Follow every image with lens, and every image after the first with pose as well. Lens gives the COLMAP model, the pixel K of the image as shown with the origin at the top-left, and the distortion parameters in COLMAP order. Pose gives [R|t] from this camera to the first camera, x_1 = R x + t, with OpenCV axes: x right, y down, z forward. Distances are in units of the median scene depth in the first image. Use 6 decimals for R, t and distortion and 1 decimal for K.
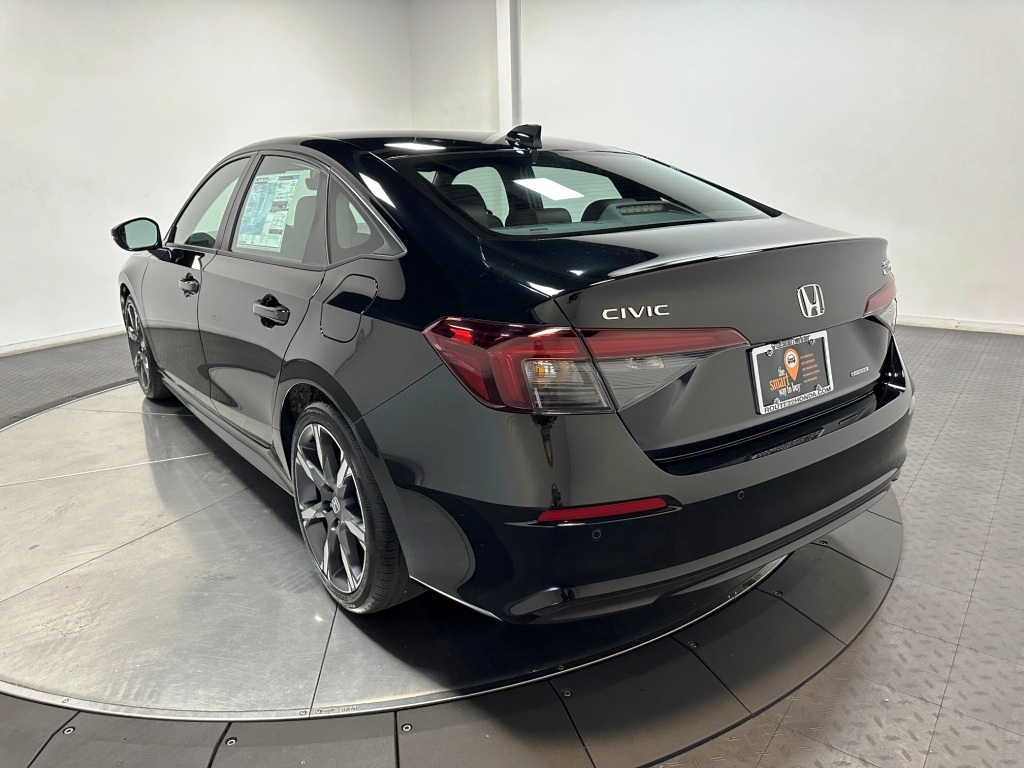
lens RADIAL K [[752.8, 0, 516.9], [0, 752.8, 390.8], [0, 0, 1]] dist [0.038076, -0.062651]
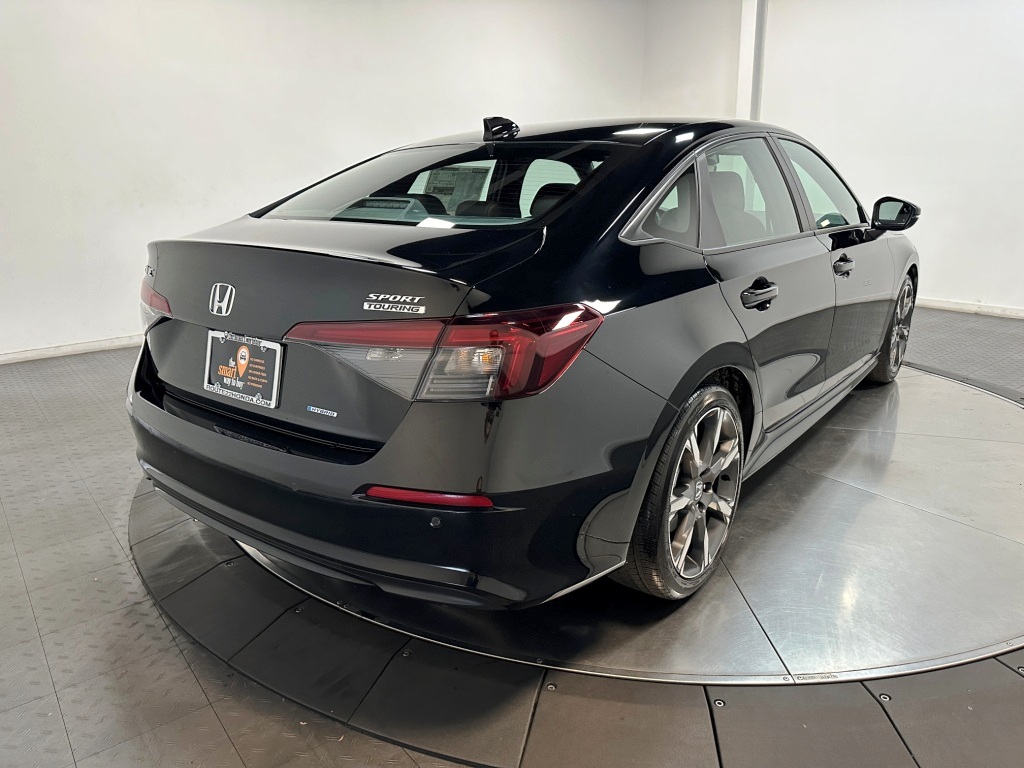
lens RADIAL K [[752.8, 0, 522.2], [0, 752.8, 379.7], [0, 0, 1]] dist [0.038076, -0.062651]
pose [[0.287466, 0.274932, -0.917483, 1.443331], [-0.272573, 0.941790, 0.196813, -0.321524], [0.918187, 0.193504, 0.345672, 1.016388]]
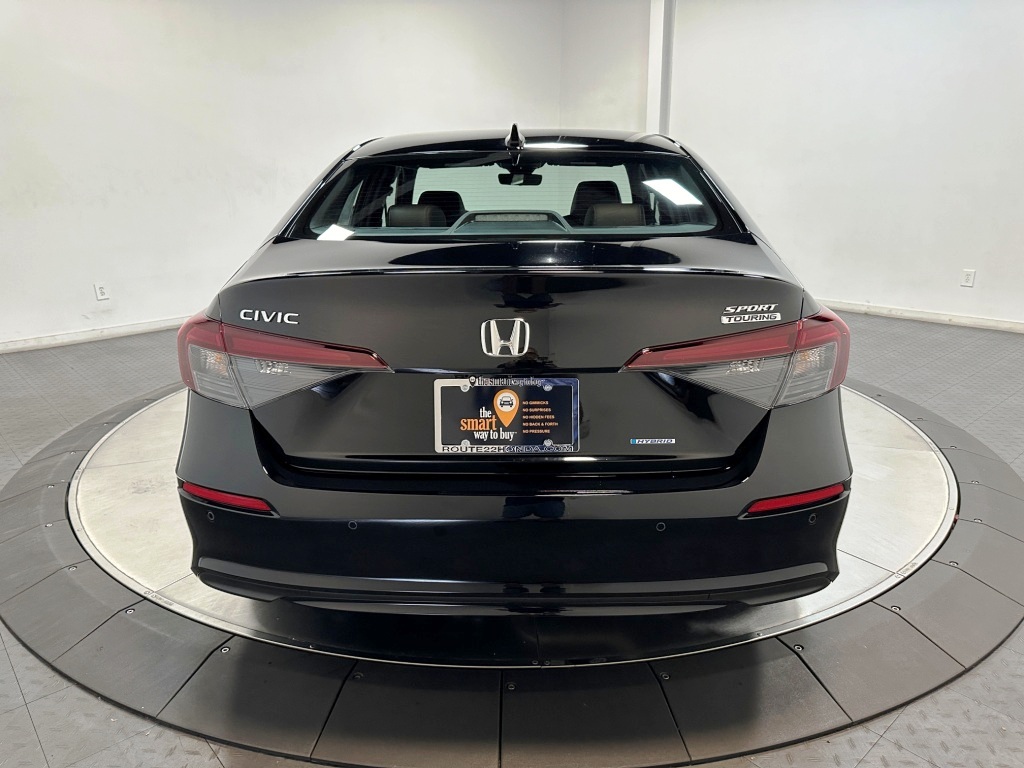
lens RADIAL K [[752.8, 0, 519.0], [0, 752.8, 386.4], [0, 0, 1]] dist [0.038076, -0.062651]
pose [[0.783823, 0.187532, -0.591990, 0.894241], [-0.183416, 0.980693, 0.067815, -0.121731], [0.593278, 0.055426, 0.803087, 0.324157]]
